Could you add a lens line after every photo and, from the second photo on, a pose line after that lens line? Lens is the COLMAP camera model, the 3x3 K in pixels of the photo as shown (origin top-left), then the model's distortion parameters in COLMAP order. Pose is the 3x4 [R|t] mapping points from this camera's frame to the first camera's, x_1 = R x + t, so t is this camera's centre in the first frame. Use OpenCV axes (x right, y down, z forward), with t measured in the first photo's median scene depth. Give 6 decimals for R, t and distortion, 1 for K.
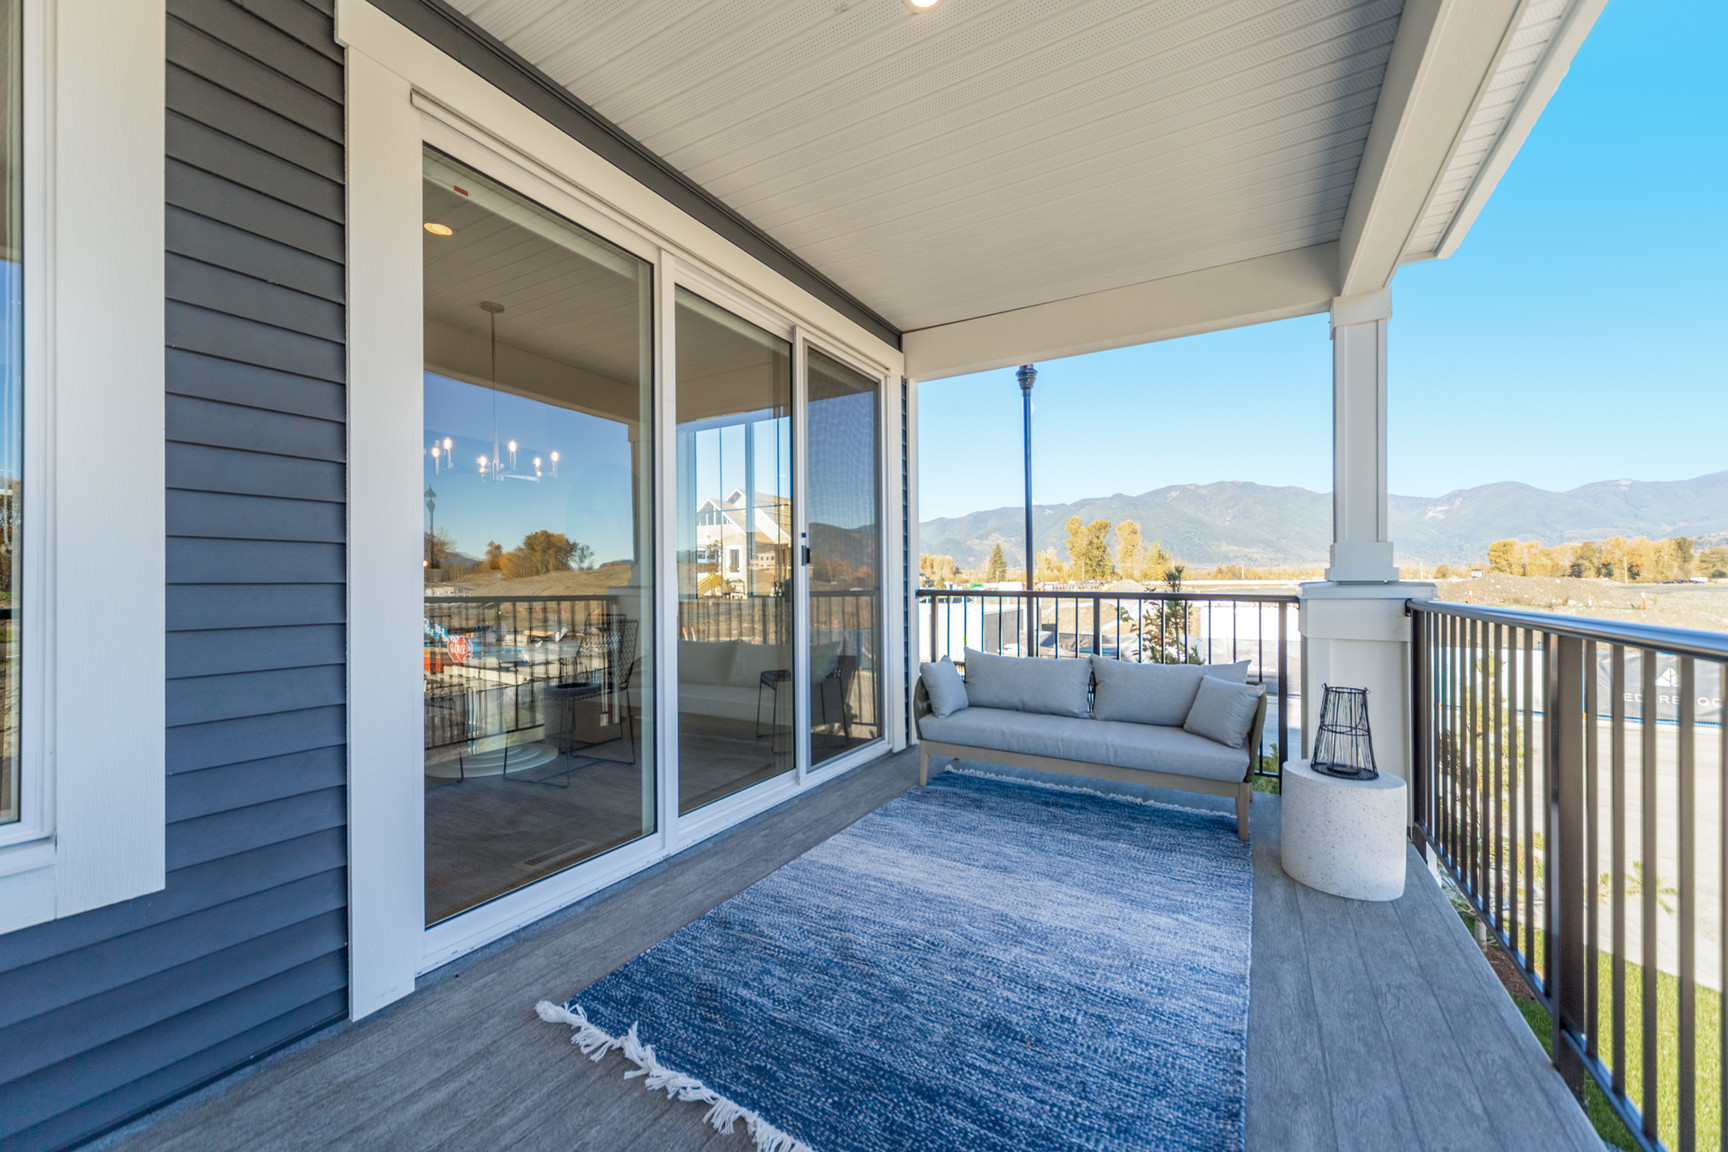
lens RADIAL K [[634.6, 0, 861.1], [0, 634.6, 582.2], [0, 0, 1]] dist [-0.000045, 0.000116]
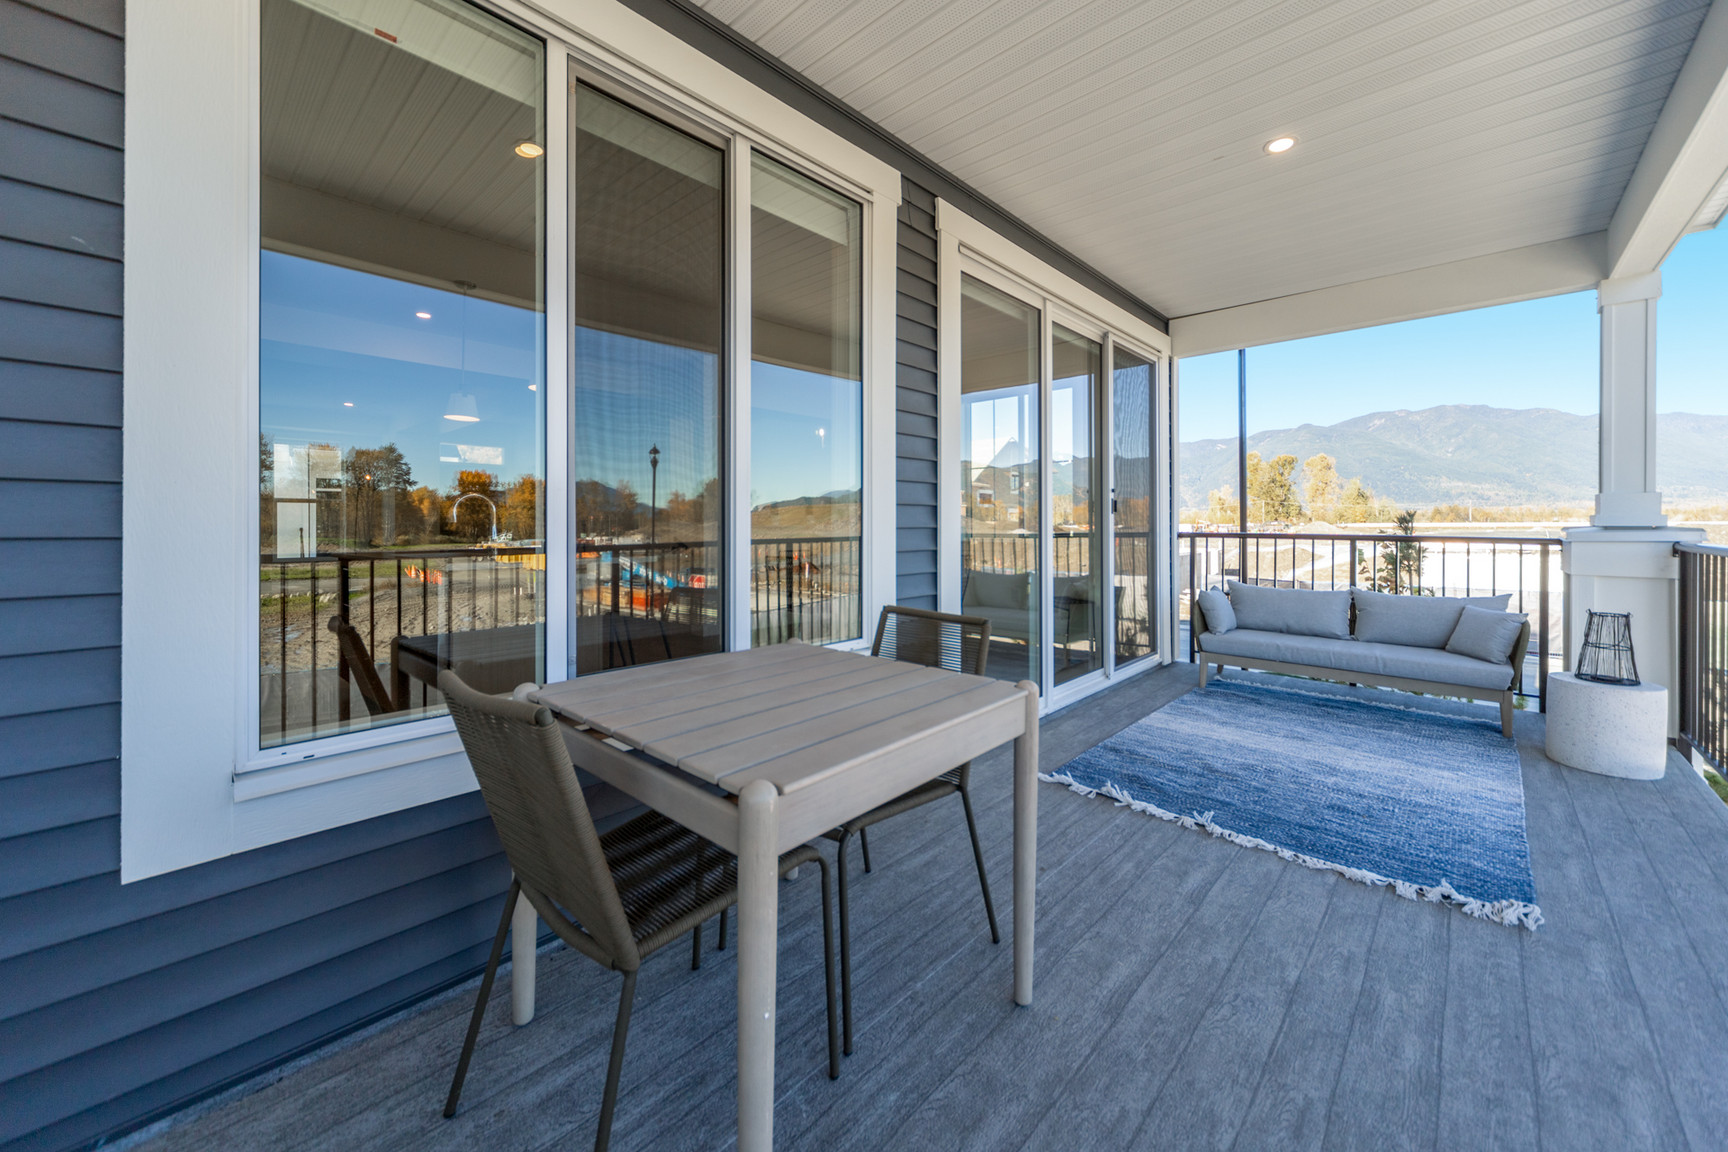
lens RADIAL K [[648.5, 0, 866.3], [0, 648.5, 531.1], [0, 0, 1]] dist [0.000139, -0.000304]
pose [[0.978661, 0.002098, -0.205471, -0.308991], [0.000056, 0.999945, 0.010476, -0.004385], [0.205482, -0.010264, 0.978607, -0.416749]]
